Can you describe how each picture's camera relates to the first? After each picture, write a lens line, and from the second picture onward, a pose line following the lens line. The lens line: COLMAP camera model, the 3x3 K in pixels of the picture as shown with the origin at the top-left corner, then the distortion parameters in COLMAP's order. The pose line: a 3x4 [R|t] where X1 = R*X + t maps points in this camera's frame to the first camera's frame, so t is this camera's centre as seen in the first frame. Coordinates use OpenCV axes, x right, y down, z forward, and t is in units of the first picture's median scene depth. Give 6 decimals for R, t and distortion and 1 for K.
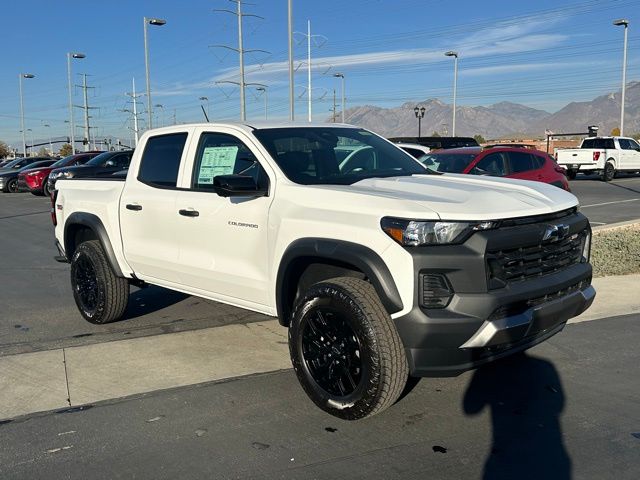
lens RADIAL K [[627.9, 0, 317.3], [0, 627.9, 238.3], [0, 0, 1]] dist [0.174116, -0.343819]
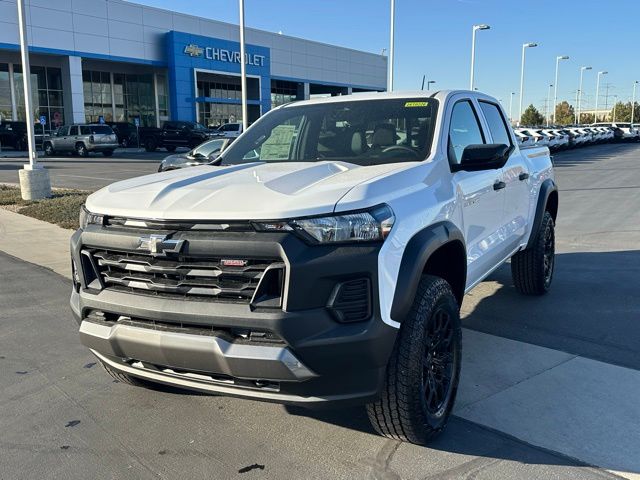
lens RADIAL K [[627.9, 0, 317.3], [0, 627.9, 238.3], [0, 0, 1]] dist [0.174116, -0.343819]
pose [[0.329836, 0.163748, -0.929728, 0.859417], [-0.107470, 0.984952, 0.135348, -0.106159], [0.937901, 0.055275, 0.342471, 0.686052]]
